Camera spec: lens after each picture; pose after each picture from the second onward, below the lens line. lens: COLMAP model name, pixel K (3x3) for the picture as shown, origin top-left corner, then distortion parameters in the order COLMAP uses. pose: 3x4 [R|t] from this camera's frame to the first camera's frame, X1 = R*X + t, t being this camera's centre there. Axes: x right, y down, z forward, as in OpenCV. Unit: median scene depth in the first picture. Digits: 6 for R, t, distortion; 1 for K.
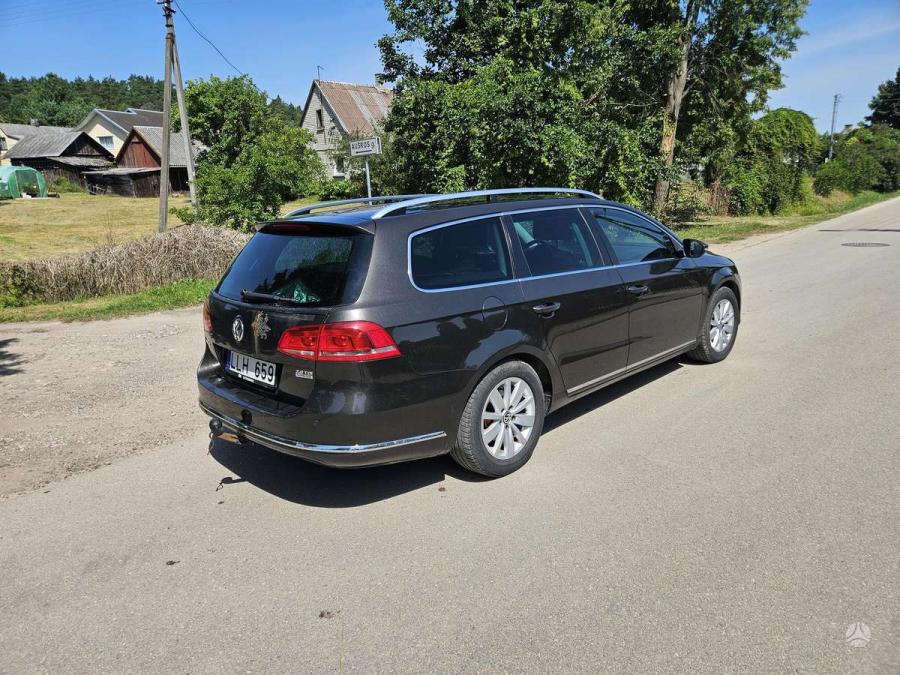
lens RADIAL K [[593.9, 0, 447.9], [0, 593.9, 337.8], [0, 0, 1]] dist [0.062484, -0.051344]
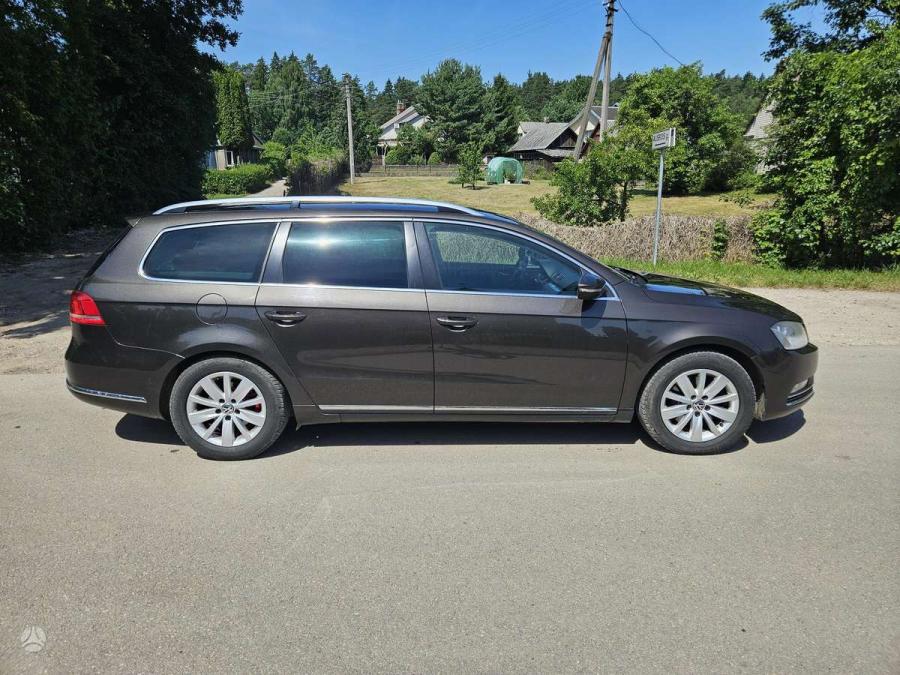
lens RADIAL K [[593.9, 0, 451.9], [0, 593.9, 333.9], [0, 0, 1]] dist [0.062484, -0.051344]
pose [[0.734291, 0.195249, -0.650149, 0.215437], [-0.187717, 0.978800, 0.081936, -0.032582], [0.652364, 0.061879, 0.755376, 0.088433]]
